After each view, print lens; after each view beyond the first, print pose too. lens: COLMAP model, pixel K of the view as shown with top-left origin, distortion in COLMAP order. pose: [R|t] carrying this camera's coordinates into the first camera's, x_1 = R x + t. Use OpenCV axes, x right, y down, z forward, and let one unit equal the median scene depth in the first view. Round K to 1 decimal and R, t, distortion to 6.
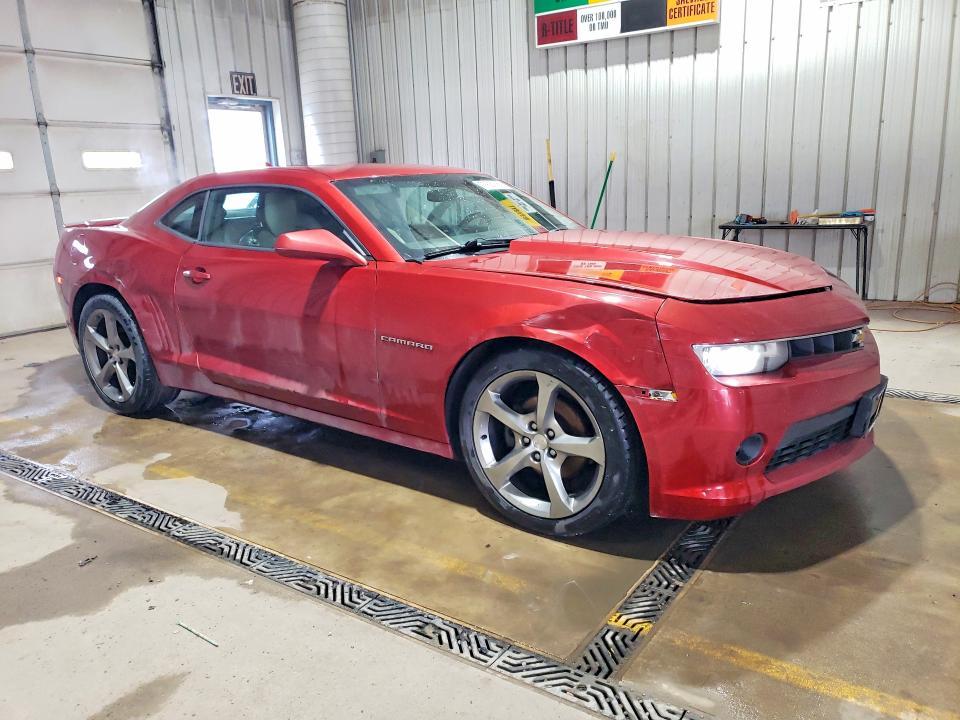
lens RADIAL K [[749.3, 0, 480.4], [0, 749.3, 377.4], [0, 0, 1]] dist [0.002931, 0.004217]
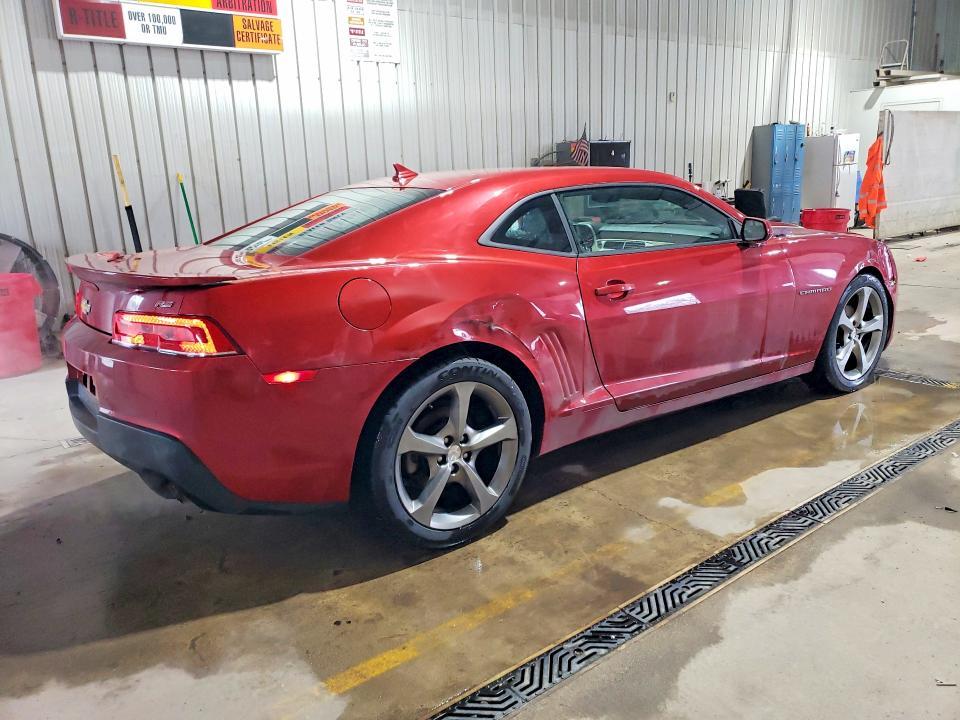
lens RADIAL K [[791.8, 0, 480.0], [0, 791.8, 360.0], [0, 0, 1]] dist [-0.003293, -0.001595]
pose [[0.260752, -0.182121, 0.948072, -0.882316], [0.283427, 0.953211, 0.105156, -0.130925], [-0.922864, 0.241290, 0.300170, 0.632702]]
